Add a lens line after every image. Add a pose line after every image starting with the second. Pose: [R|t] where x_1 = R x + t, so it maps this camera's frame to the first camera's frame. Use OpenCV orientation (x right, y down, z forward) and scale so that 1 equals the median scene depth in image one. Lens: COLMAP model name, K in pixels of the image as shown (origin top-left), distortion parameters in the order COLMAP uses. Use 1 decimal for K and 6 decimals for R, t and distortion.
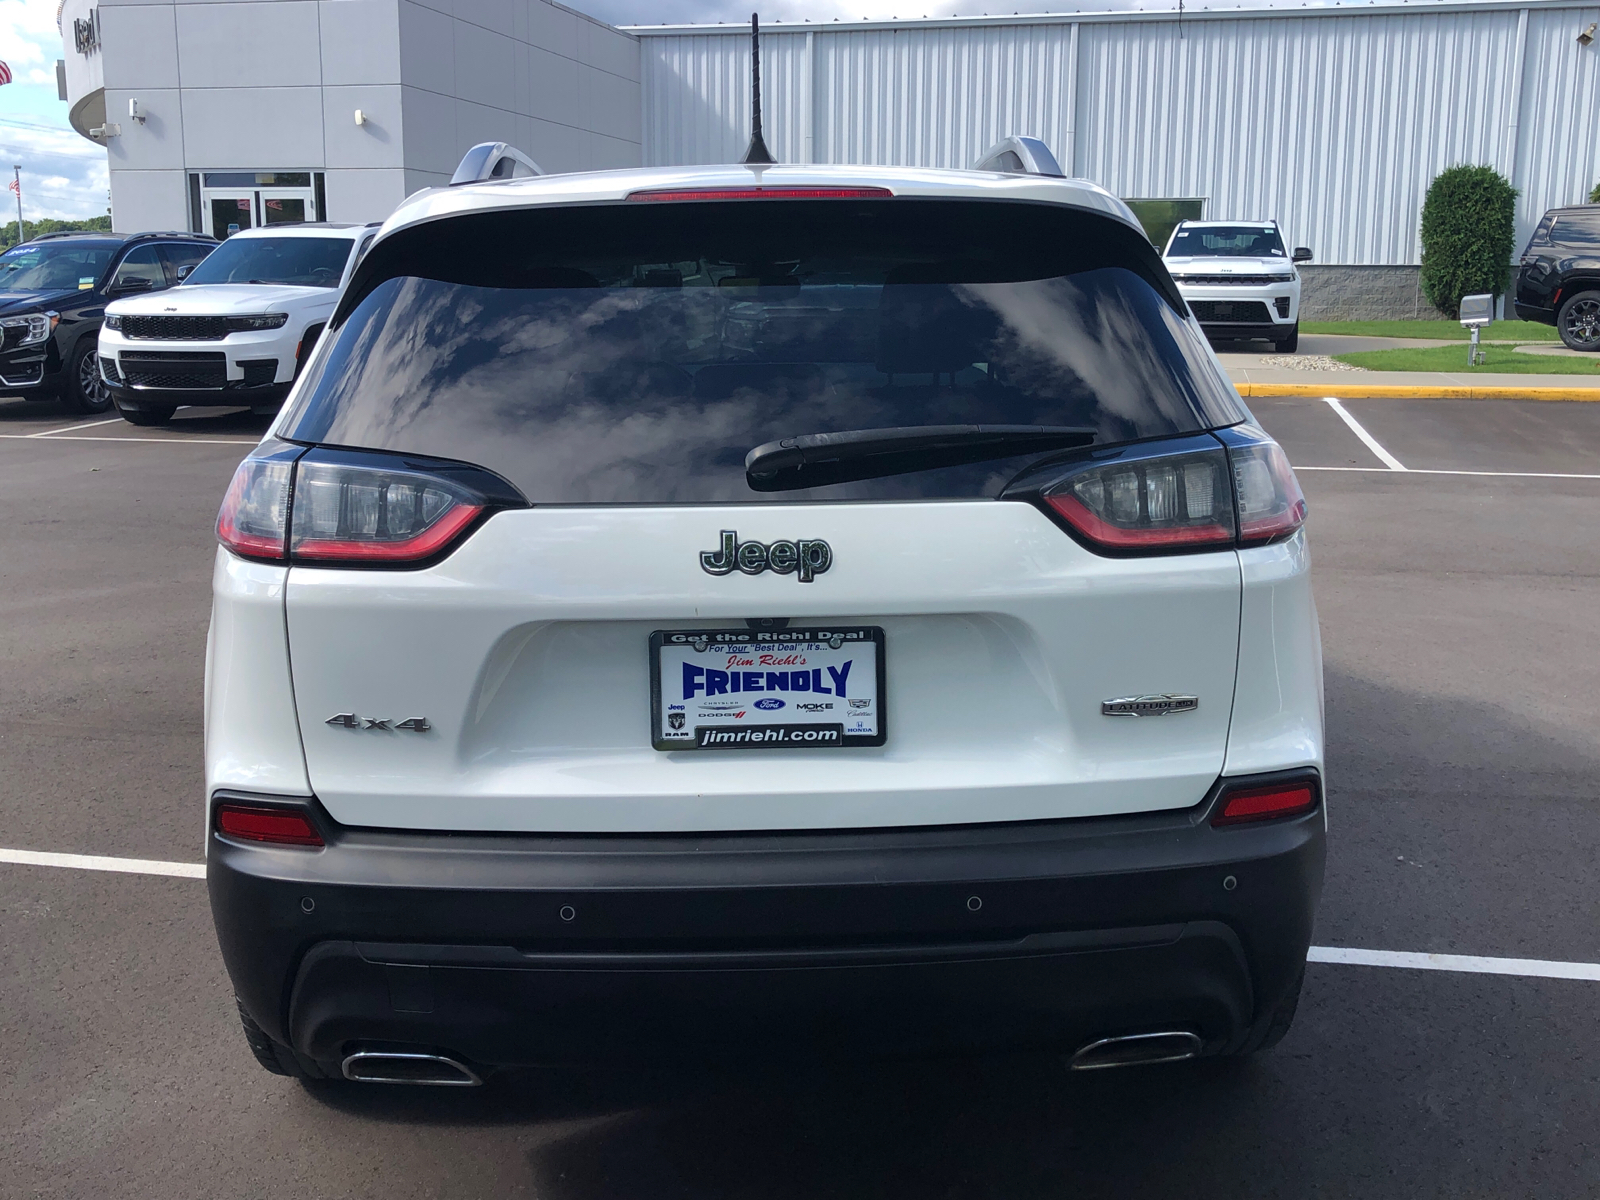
lens RADIAL K [[1634.2, 0, 807.3], [0, 1634.2, 567.5], [0, 0, 1]] dist [0.132602, -0.383731]
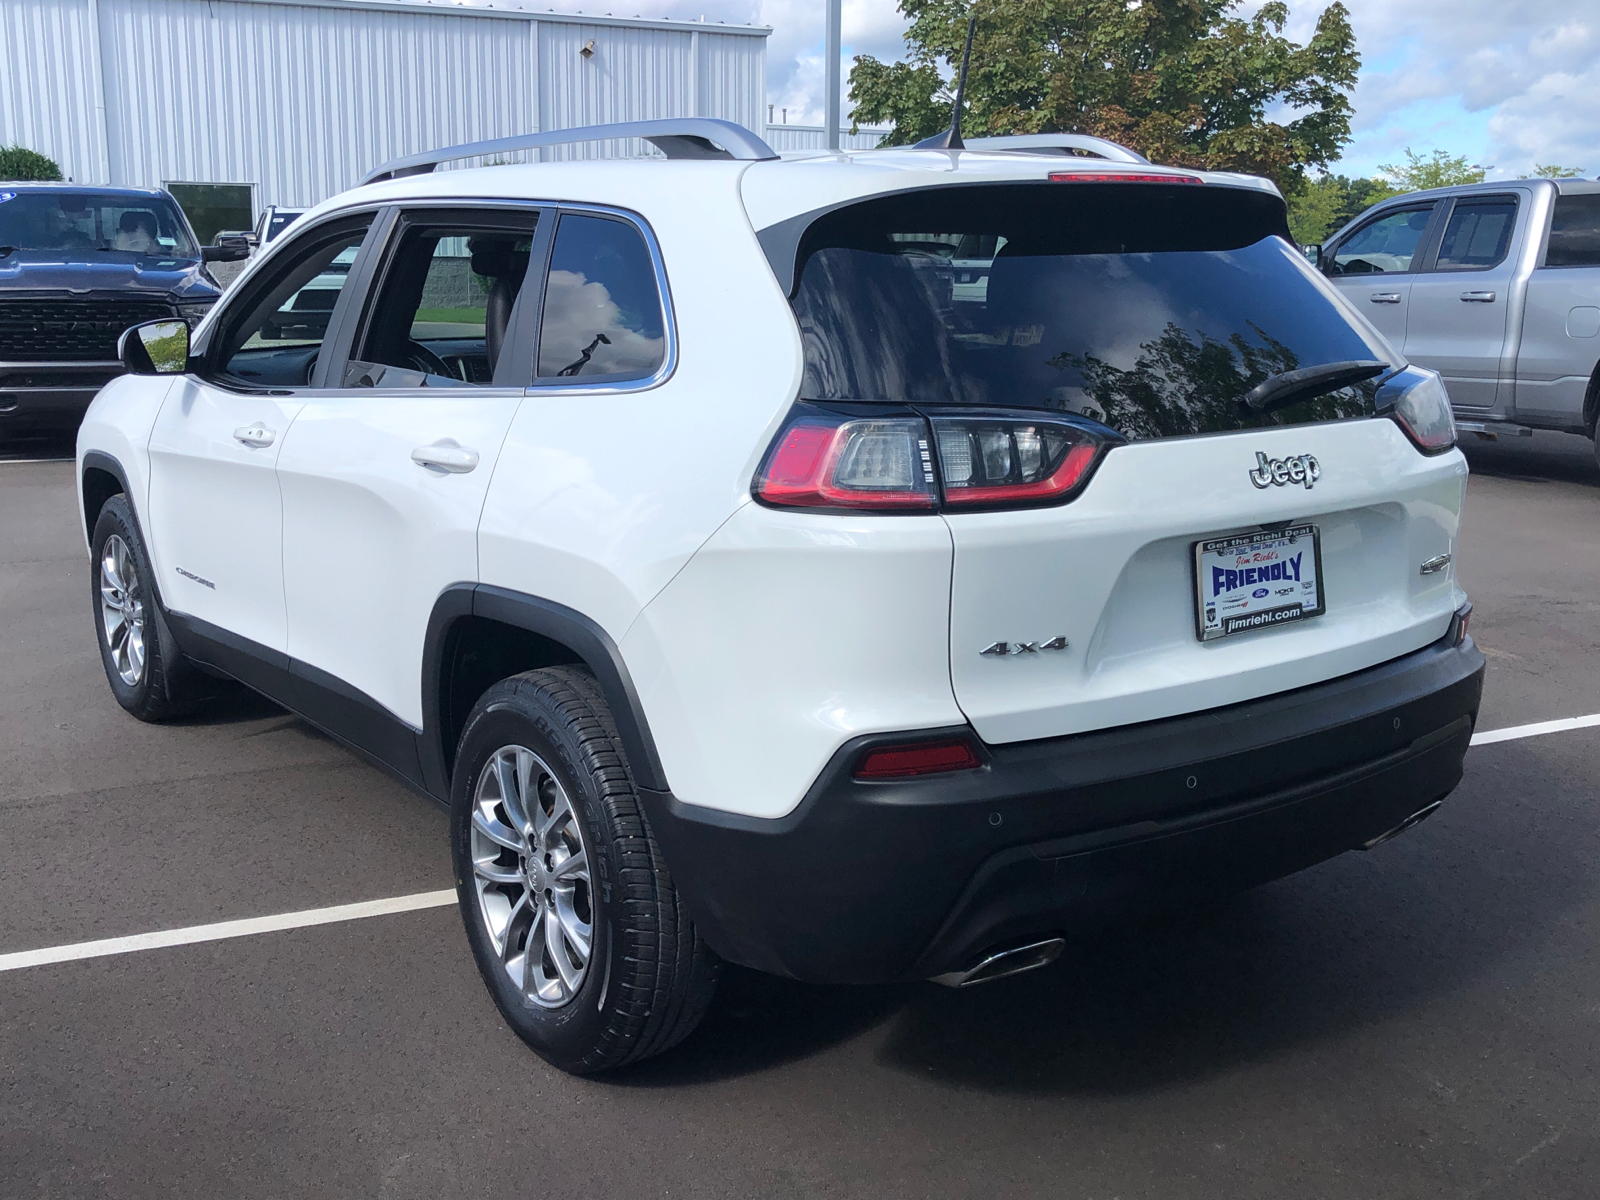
lens RADIAL K [[1641.1, 0, 796.6], [0, 1641.1, 553.2], [0, 0, 1]] dist [0.115321, -0.298148]
pose [[0.820699, -0.094578, 0.563479, -1.009842], [0.096154, 0.995001, 0.026960, -0.013653], [-0.563212, 0.032054, 0.825691, 0.167166]]
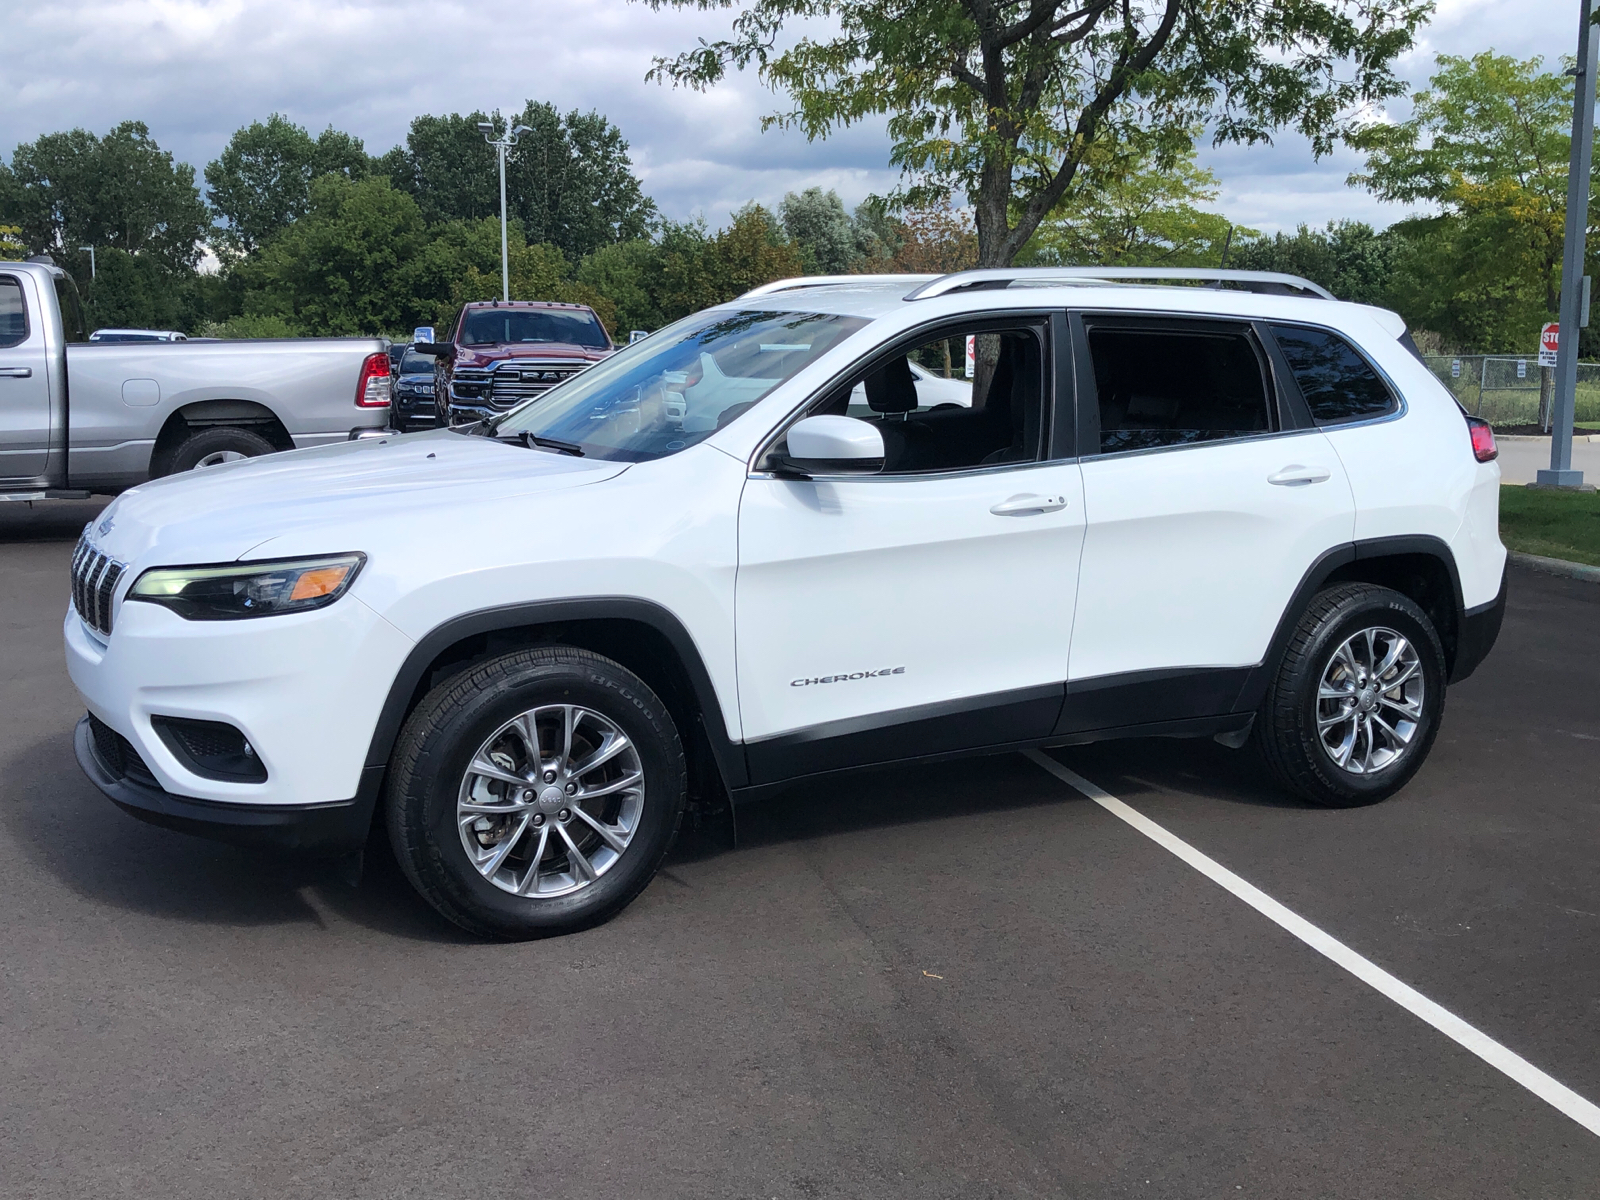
lens RADIAL K [[1641.1, 0, 796.6], [0, 1641.1, 553.2], [0, 0, 1]] dist [0.115321, -0.298148]
pose [[-0.454087, -0.113471, 0.883702, -2.171292], [0.151514, 0.967575, 0.202095, -0.553042], [-0.877980, 0.225662, -0.422171, 3.120790]]
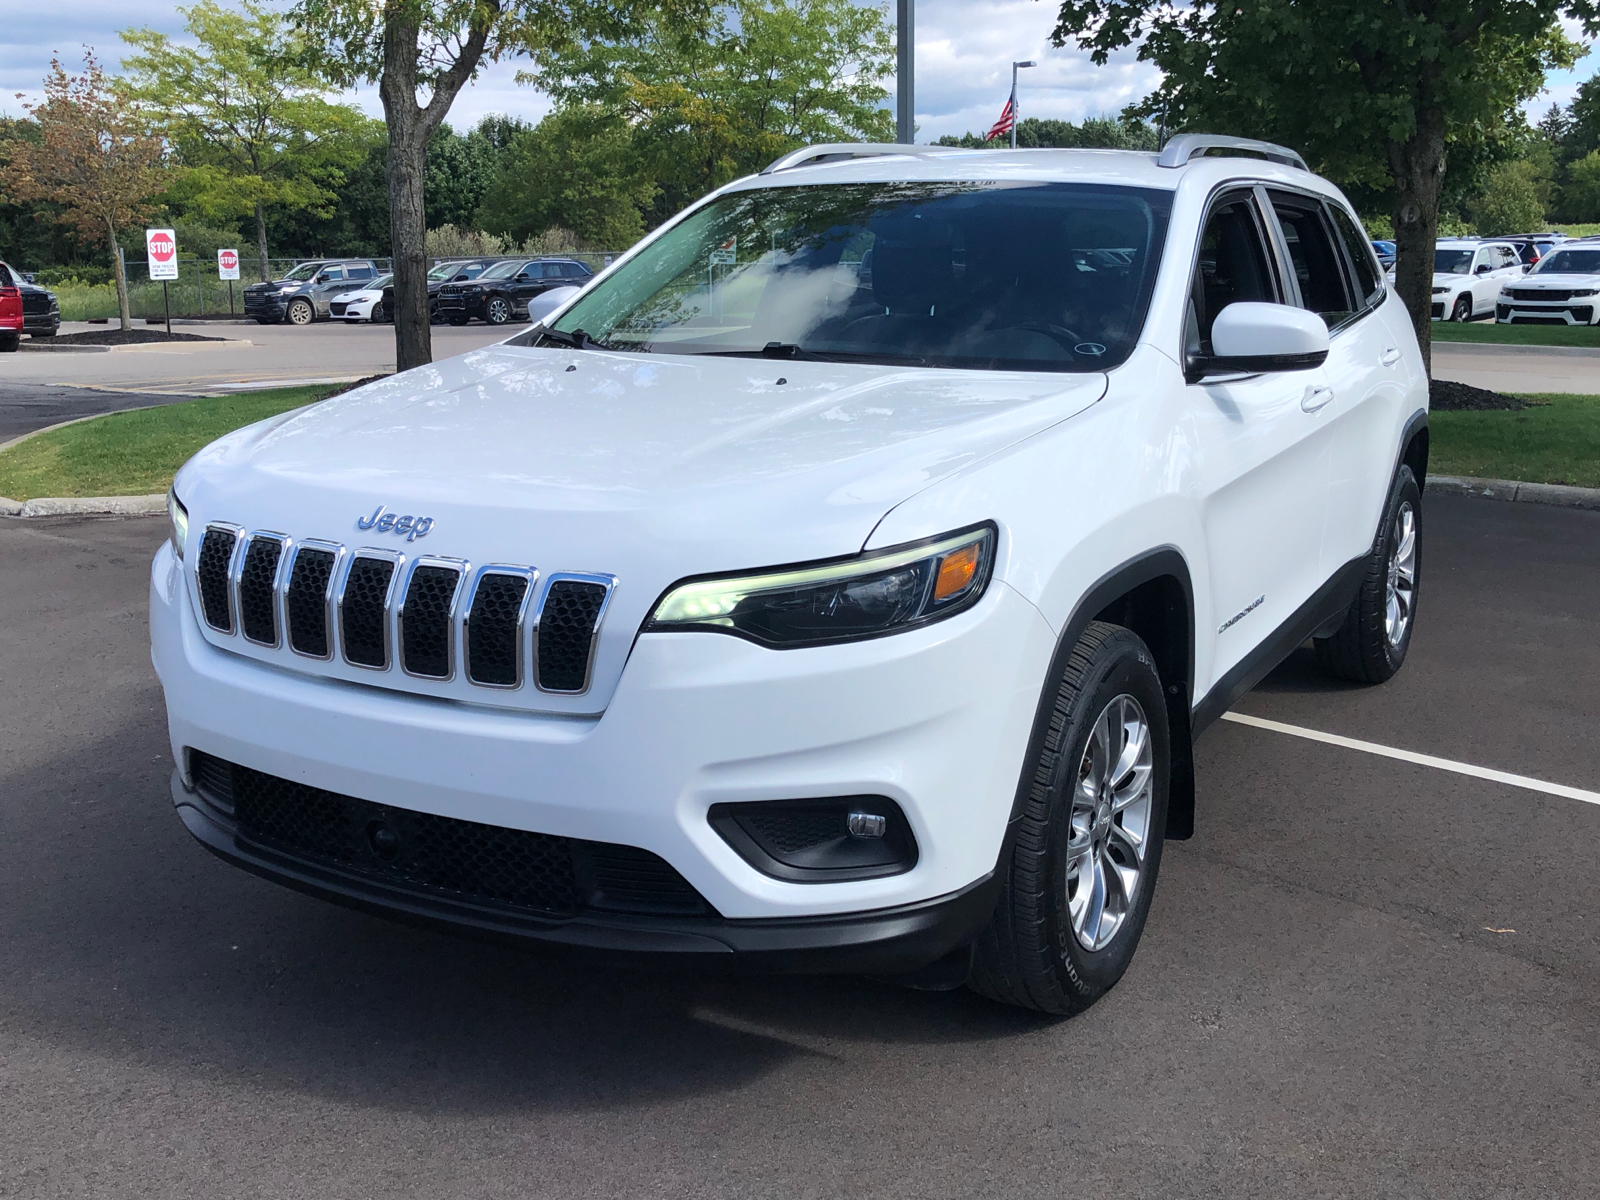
lens RADIAL K [[1634.2, 0, 807.3], [0, 1634.2, 567.5], [0, 0, 1]] dist [0.132602, -0.383731]
pose [[-0.852828, -0.092959, 0.513852, -0.948374], [0.100871, 0.936168, 0.336772, -0.655755], [-0.512357, 0.339041, -0.789013, 3.804898]]
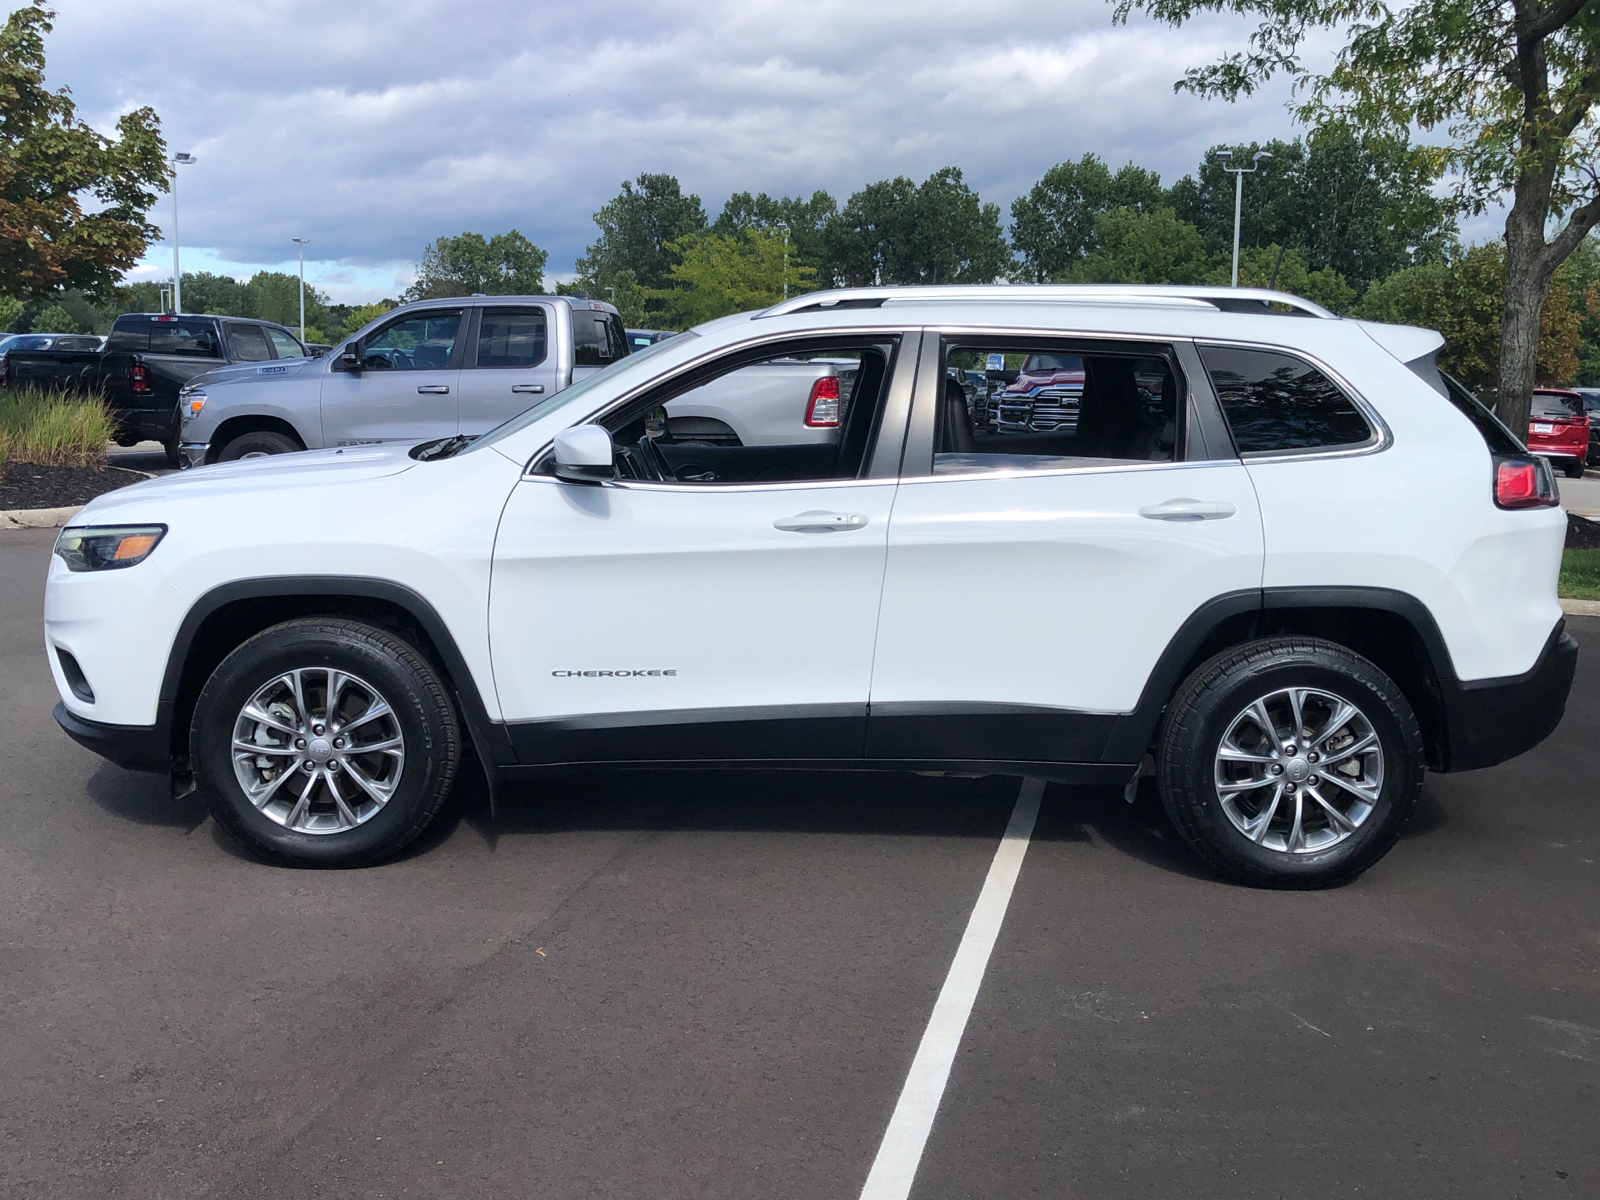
lens RADIAL K [[1641.1, 0, 796.6], [0, 1641.1, 553.2], [0, 0, 1]] dist [0.115321, -0.298148]
pose [[0.011326, -0.111741, 0.993673, -2.528548], [0.159832, 0.981162, 0.108513, -0.339572], [-0.987079, 0.157592, 0.028972, 1.951098]]
